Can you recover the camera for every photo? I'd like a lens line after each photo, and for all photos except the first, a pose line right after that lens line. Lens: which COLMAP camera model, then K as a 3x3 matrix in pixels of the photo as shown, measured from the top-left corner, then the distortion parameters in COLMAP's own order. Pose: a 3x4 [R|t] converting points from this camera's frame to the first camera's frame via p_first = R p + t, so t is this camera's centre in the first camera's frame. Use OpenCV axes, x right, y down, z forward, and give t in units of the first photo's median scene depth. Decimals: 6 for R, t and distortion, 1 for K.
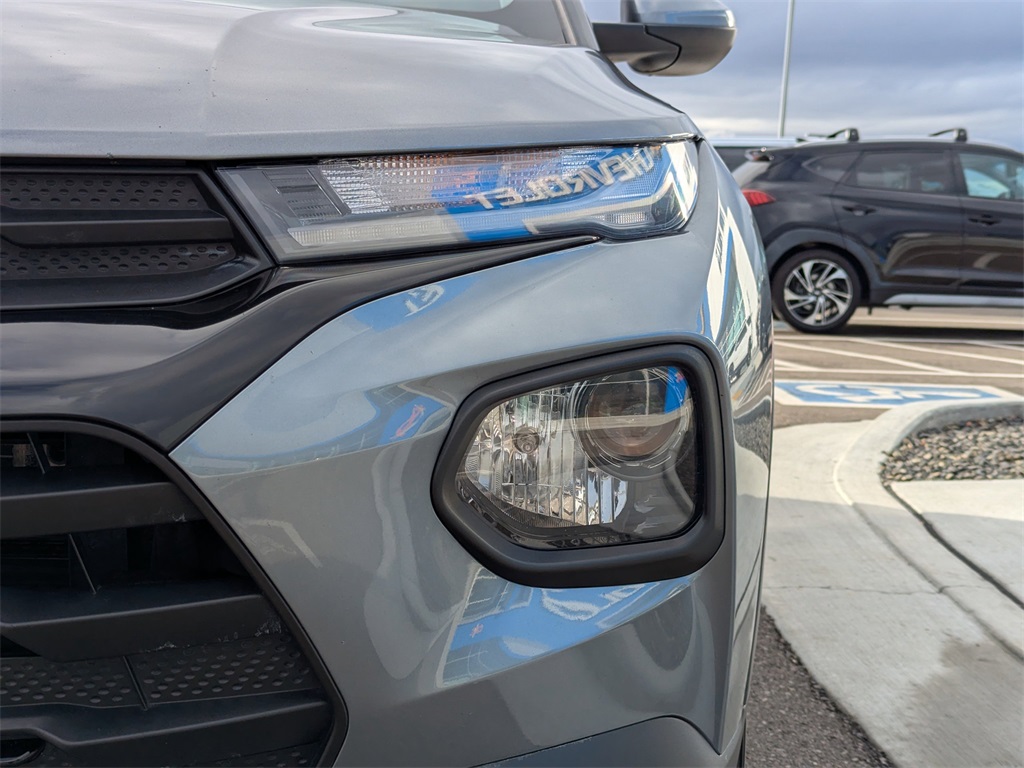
lens RADIAL K [[1450.9, 0, 514.5], [0, 1450.9, 388.8], [0, 0, 1]] dist [0.005148, 0.000000]
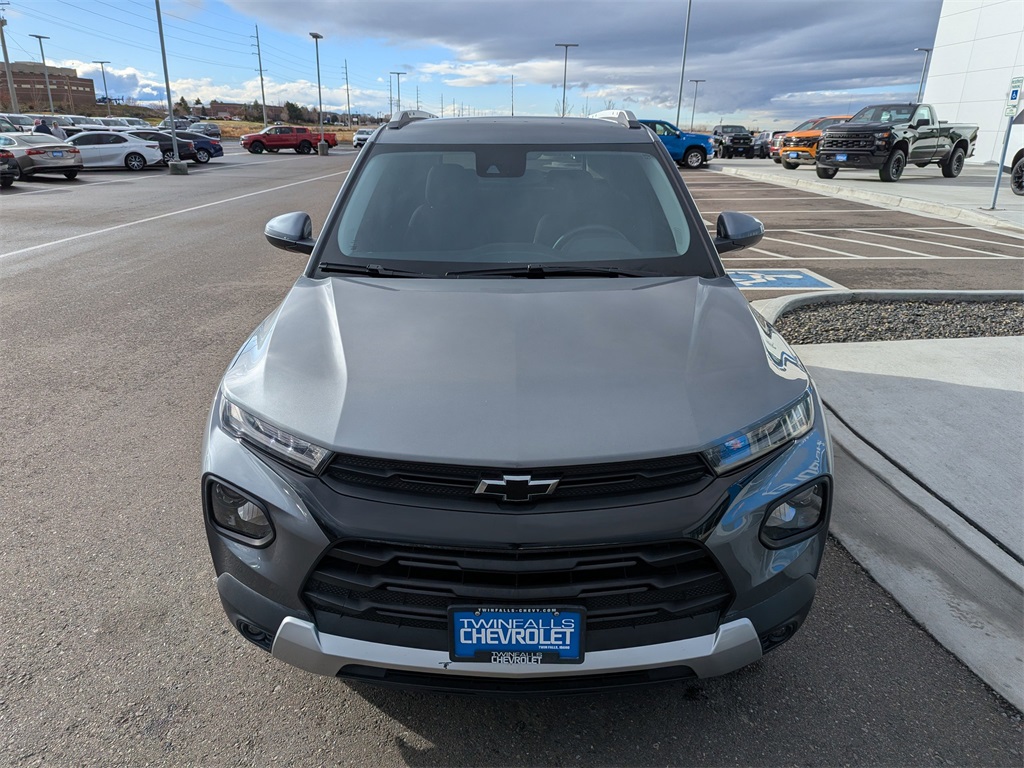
lens RADIAL K [[727.7, 0, 509.5], [0, 727.7, 381.3], [0, 0, 1]] dist [0.041805, -0.032444]
pose [[0.999528, -0.015188, -0.026697, -0.280204], [0.020762, 0.974626, 0.222874, -0.322846], [0.022635, -0.223323, 0.974482, -0.303264]]
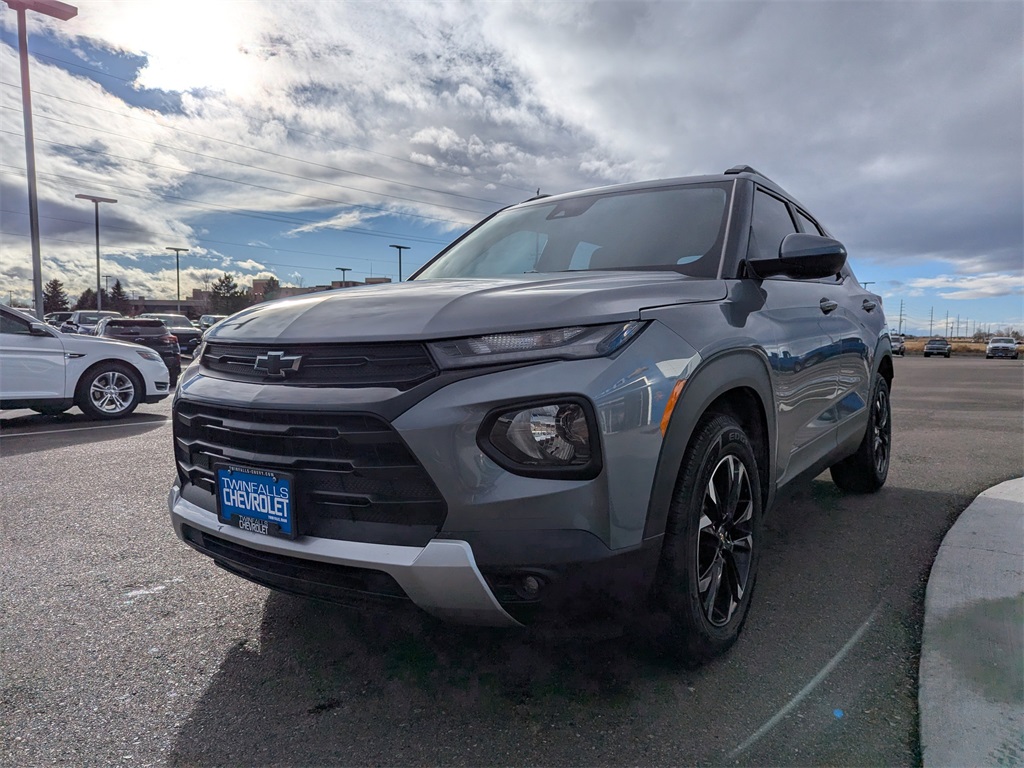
lens RADIAL K [[727.7, 0, 508.6], [0, 727.7, 389.7], [0, 0, 1]] dist [0.041805, -0.032444]
pose [[0.806600, 0.011373, -0.590989, 0.435982], [-0.042659, 0.998328, -0.039010, 0.008353], [0.589557, 0.056677, 0.805736, -0.116627]]
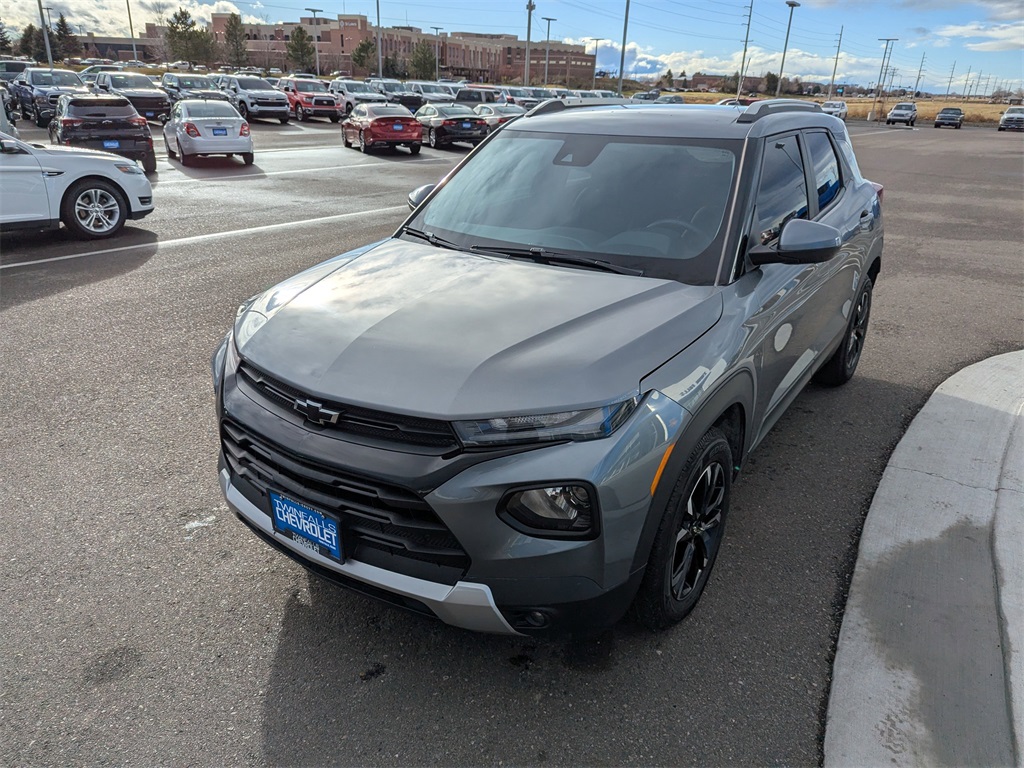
lens RADIAL K [[727.7, 0, 508.4], [0, 727.7, 385.6], [0, 0, 1]] dist [0.041805, -0.032444]
pose [[0.815182, 0.201867, -0.542889, 0.434691], [-0.057494, 0.960872, 0.270959, -0.355529], [0.576344, -0.189668, 0.794892, -0.202277]]
